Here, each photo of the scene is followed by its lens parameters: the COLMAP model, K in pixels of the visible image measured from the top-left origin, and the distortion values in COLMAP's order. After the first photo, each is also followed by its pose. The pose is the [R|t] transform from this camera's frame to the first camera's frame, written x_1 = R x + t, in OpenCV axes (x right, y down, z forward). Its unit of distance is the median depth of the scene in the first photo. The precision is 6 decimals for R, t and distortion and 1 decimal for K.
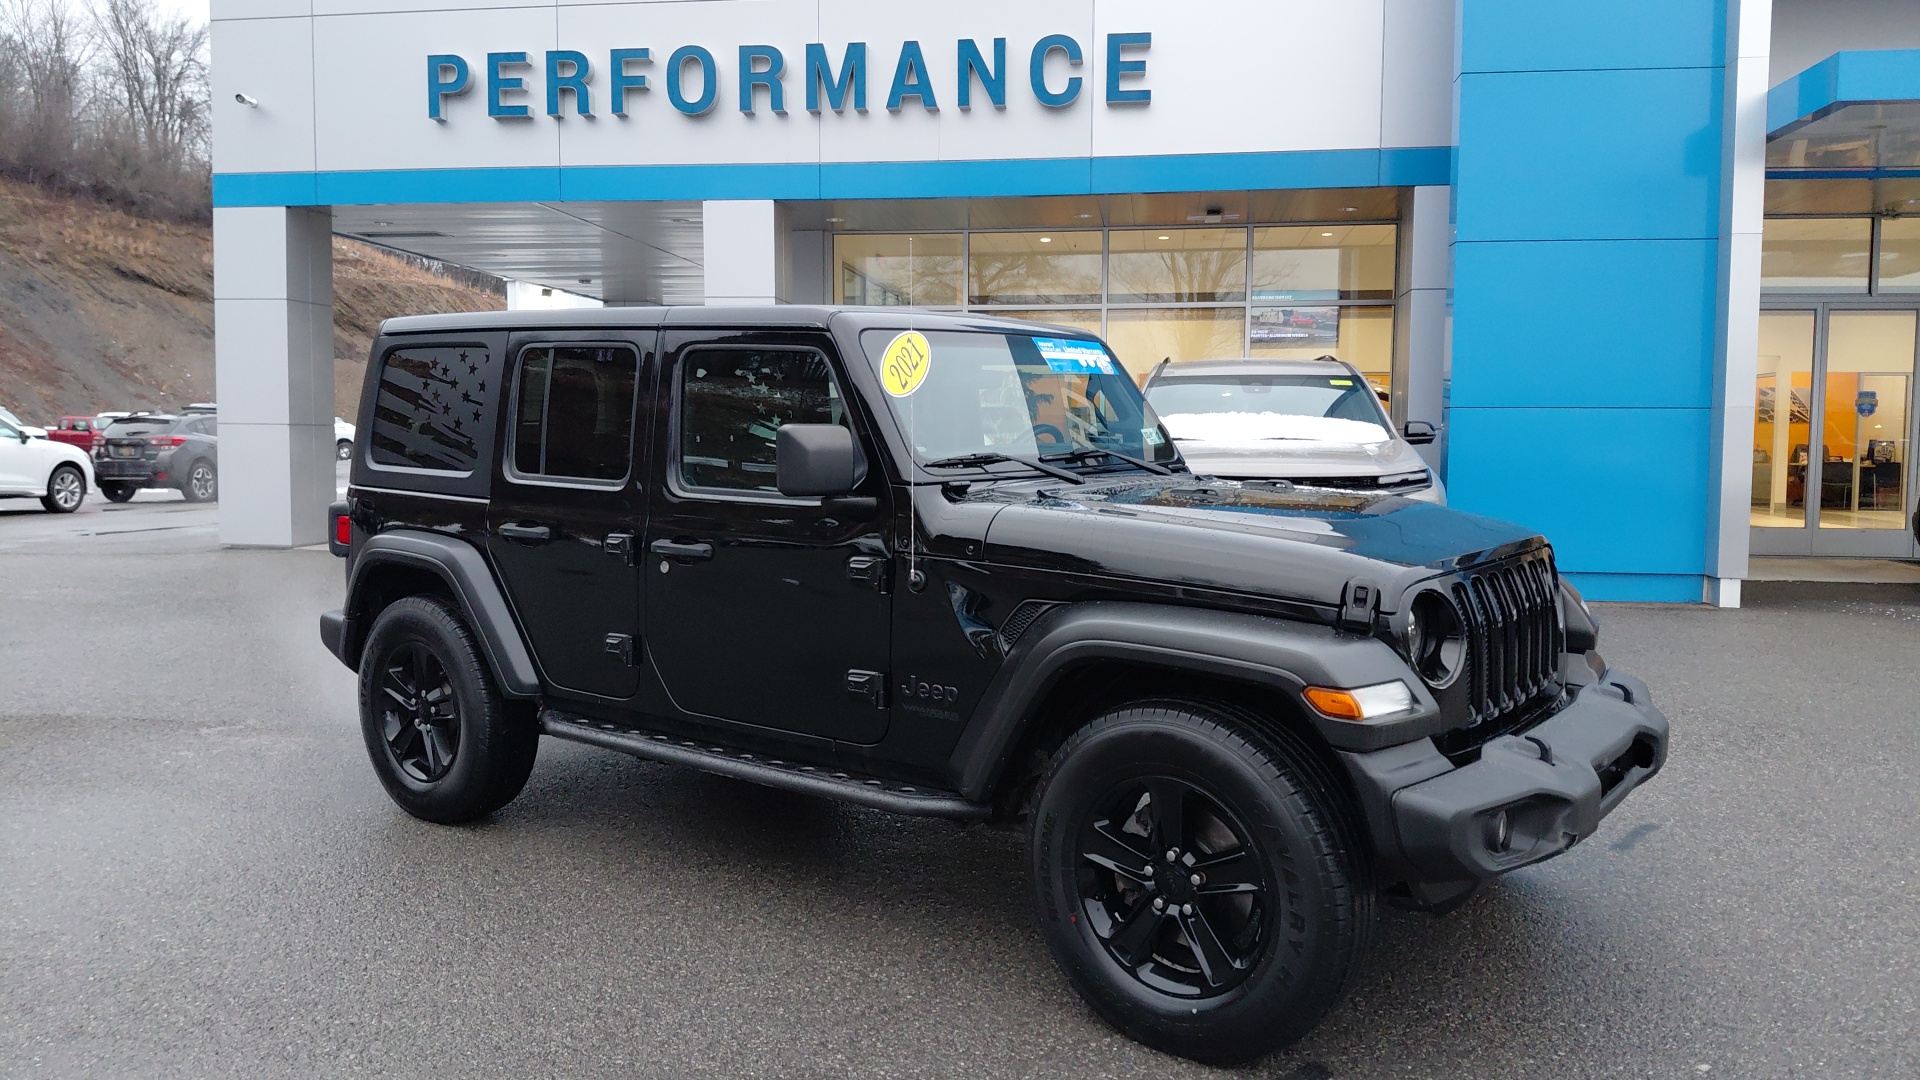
lens RADIAL K [[1404.5, 0, 960.0], [0, 1404.5, 540.0], [0, 0, 1]] dist [0.049410, -0.113539]
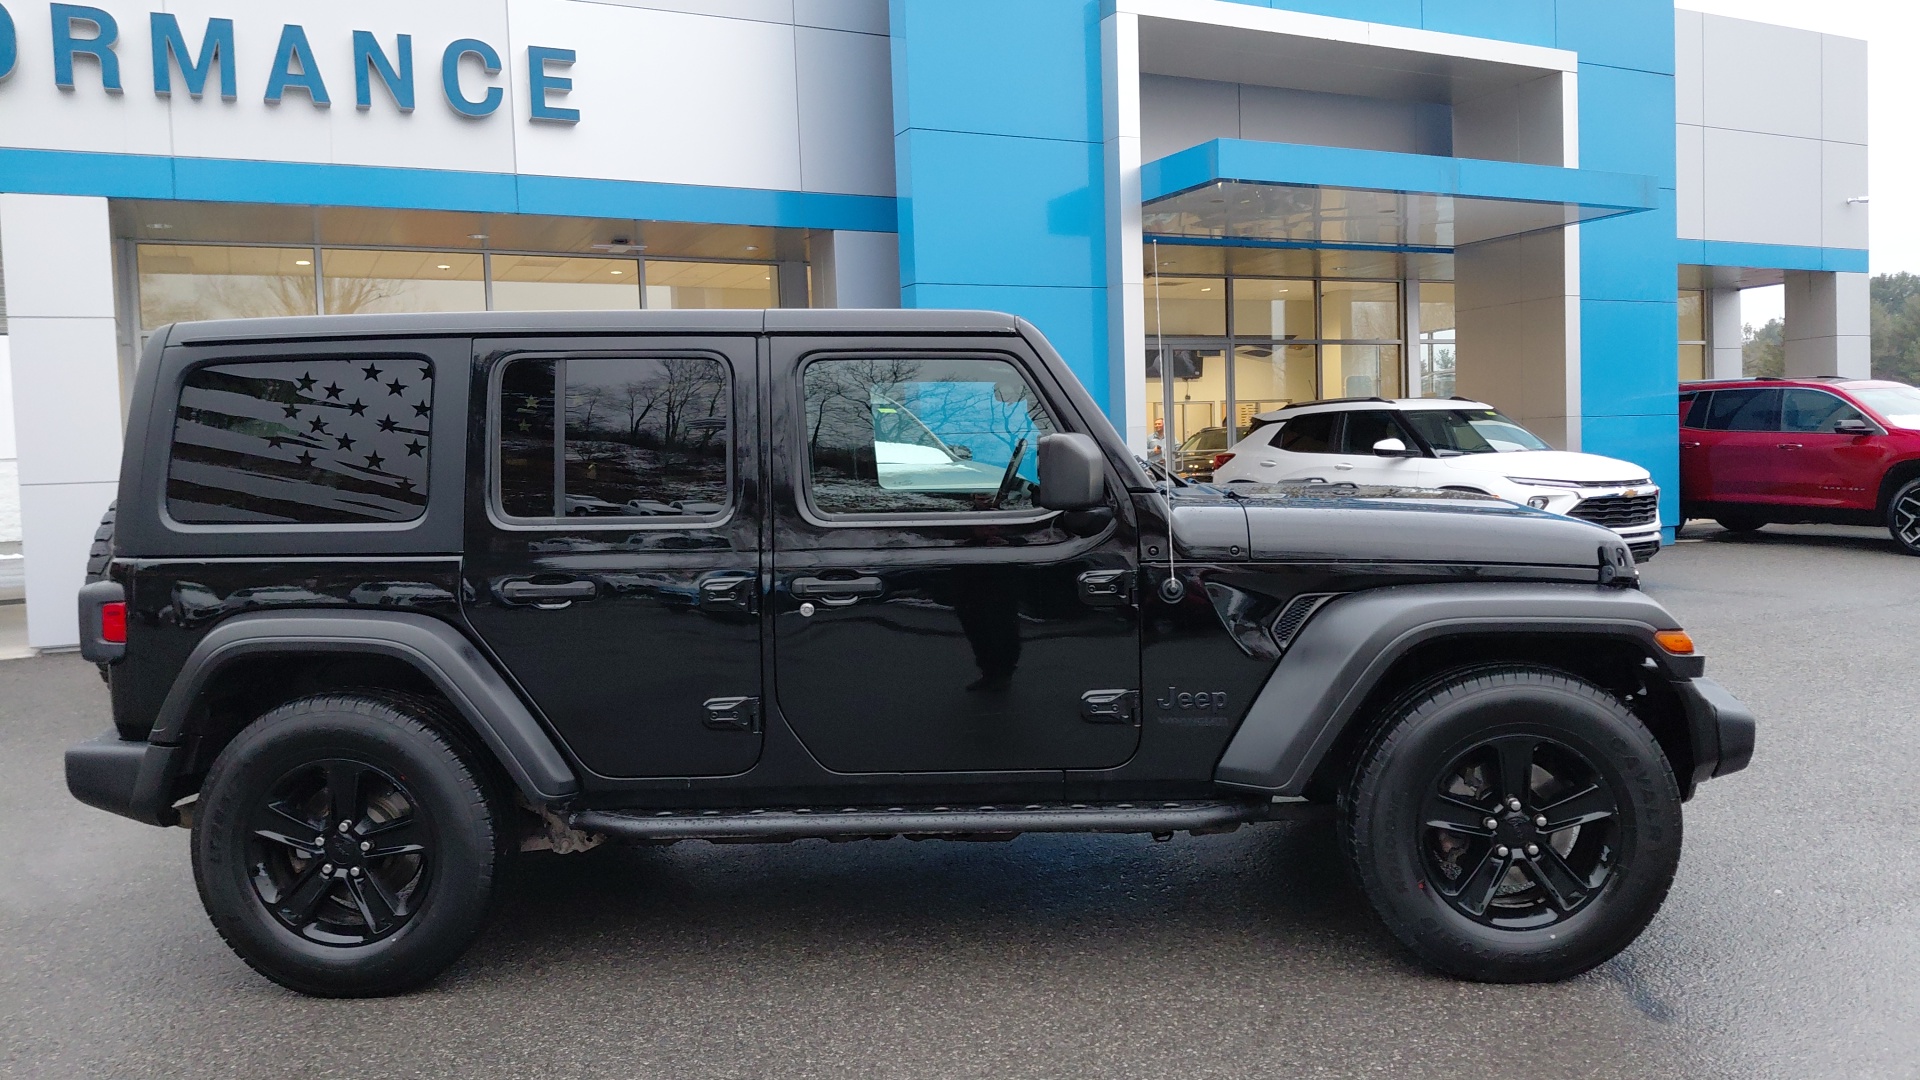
lens RADIAL K [[1404.5, 0, 960.0], [0, 1404.5, 540.0], [0, 0, 1]] dist [0.049410, -0.113539]
pose [[0.820289, -0.066750, 0.568041, -0.265505], [0.083328, 0.996517, -0.003232, -0.005723], [-0.565847, 0.049985, 0.822994, 0.102126]]
